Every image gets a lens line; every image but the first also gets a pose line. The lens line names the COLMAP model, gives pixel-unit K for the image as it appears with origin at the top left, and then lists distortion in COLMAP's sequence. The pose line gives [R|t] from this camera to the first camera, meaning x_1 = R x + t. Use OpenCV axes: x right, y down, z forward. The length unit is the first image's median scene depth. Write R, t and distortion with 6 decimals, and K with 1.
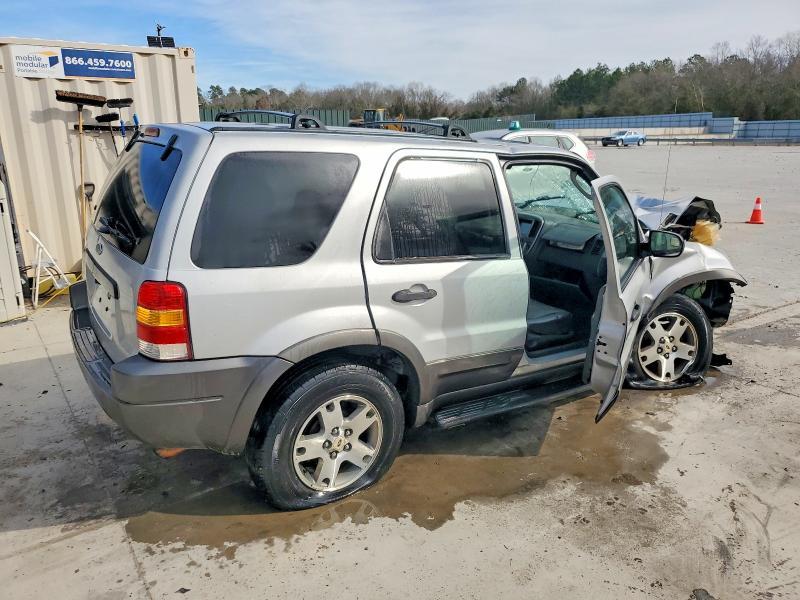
lens RADIAL K [[636.0, 0, 400.0], [0, 636.0, 300.0], [0, 0, 1]] dist [0.014663, 0.007688]
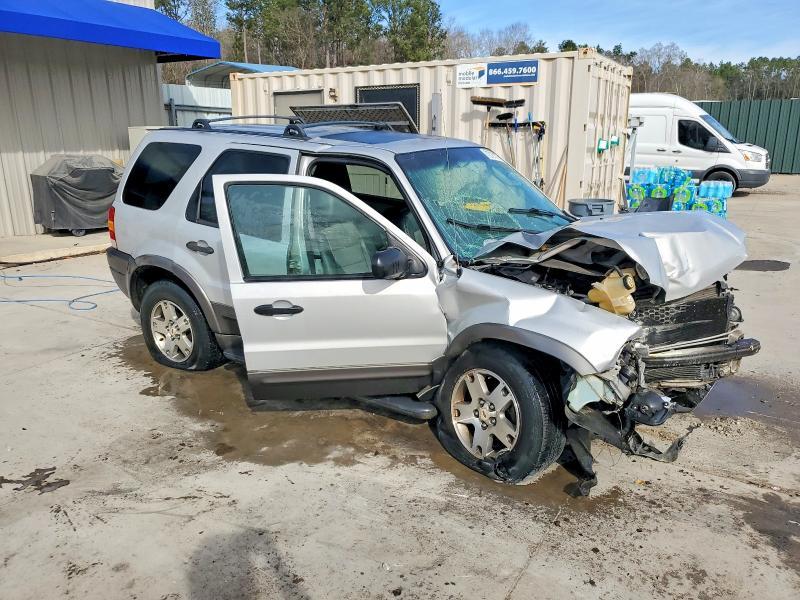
lens RADIAL K [[636.0, 0, 400.0], [0, 636.0, 300.0], [0, 0, 1]] dist [0.014663, 0.007688]
pose [[0.384901, 0.241209, -0.890881, 0.648605], [-0.230878, 0.959721, 0.160098, -0.098165], [0.893614, 0.144063, 0.425087, 0.359018]]
